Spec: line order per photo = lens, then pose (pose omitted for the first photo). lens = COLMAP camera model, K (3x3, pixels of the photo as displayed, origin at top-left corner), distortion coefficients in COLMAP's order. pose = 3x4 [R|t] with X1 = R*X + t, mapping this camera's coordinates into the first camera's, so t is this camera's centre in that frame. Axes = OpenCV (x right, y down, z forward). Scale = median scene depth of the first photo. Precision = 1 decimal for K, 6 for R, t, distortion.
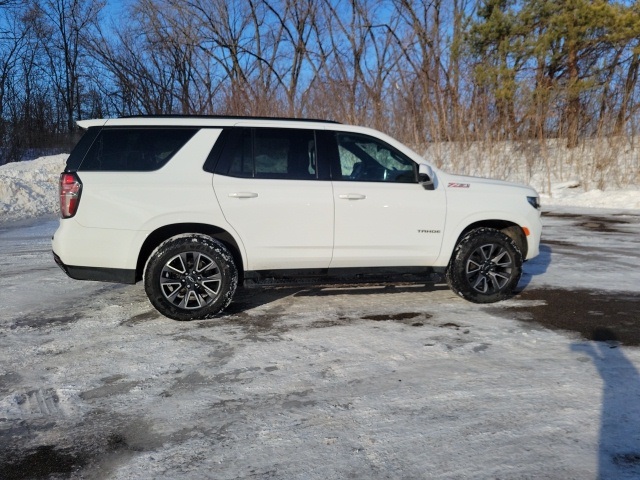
lens RADIAL K [[478.5, 0, 322.2], [0, 478.5, 240.0], [0, 0, 1]] dist [0.057859, -0.041912]
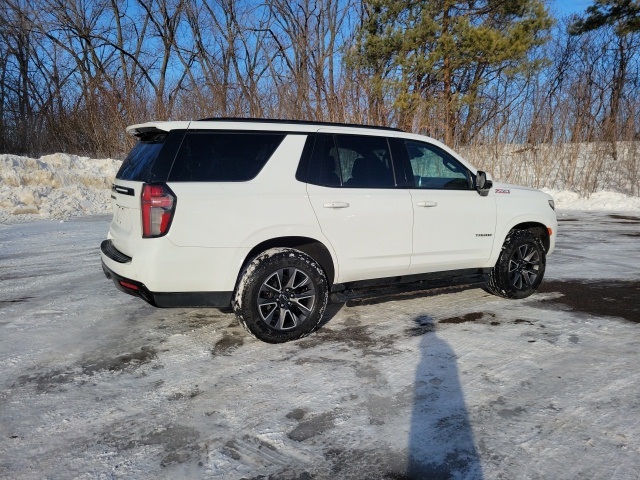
lens RADIAL K [[478.5, 0, 324.8], [0, 478.5, 243.2], [0, 0, 1]] dist [0.057859, -0.041912]
pose [[0.953965, -0.046000, 0.296371, -0.466115], [0.046308, 0.998909, 0.005984, -0.024345], [-0.296323, 0.008015, 0.955054, 0.096078]]
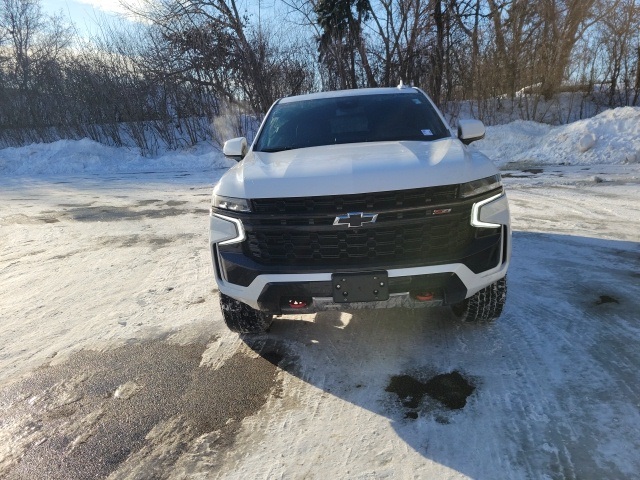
lens RADIAL K [[478.5, 0, 323.8], [0, 478.5, 229.7], [0, 0, 1]] dist [0.057859, -0.041912]
pose [[-0.274232, 0.189360, -0.942836, 1.129456], [-0.083538, 0.972025, 0.219520, -0.216802], [0.958028, 0.138962, -0.250741, 1.490251]]
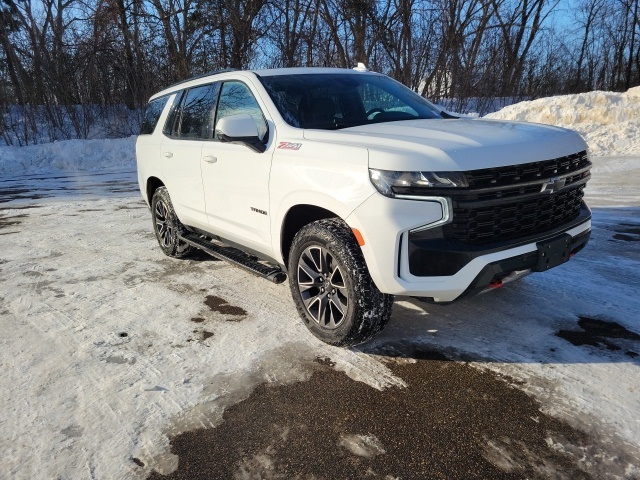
lens RADIAL K [[478.5, 0, 322.6], [0, 478.5, 240.7], [0, 0, 1]] dist [0.057859, -0.041912]
pose [[0.393953, 0.184831, -0.900354, 0.995803], [-0.078861, 0.982757, 0.167242, -0.110407], [0.915741, 0.005118, 0.401737, 0.866606]]
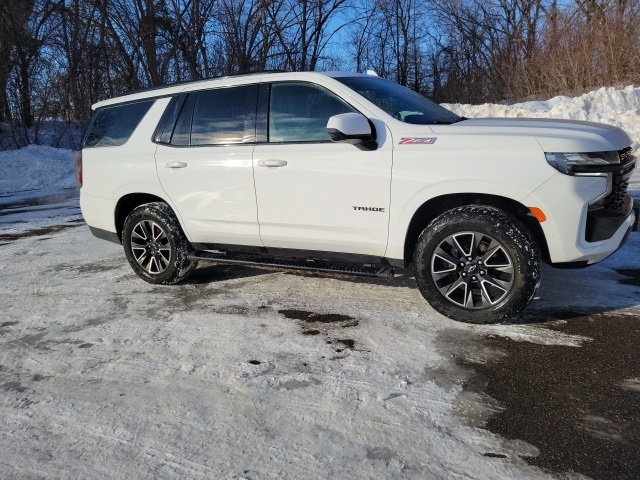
lens RADIAL K [[478.5, 0, 324.4], [0, 478.5, 230.3], [0, 0, 1]] dist [0.057859, -0.041912]
pose [[0.749137, 0.070394, -0.658664, 0.700940], [-0.017707, 0.996110, 0.086320, -0.050273], [0.662178, -0.053003, 0.747470, 0.457076]]
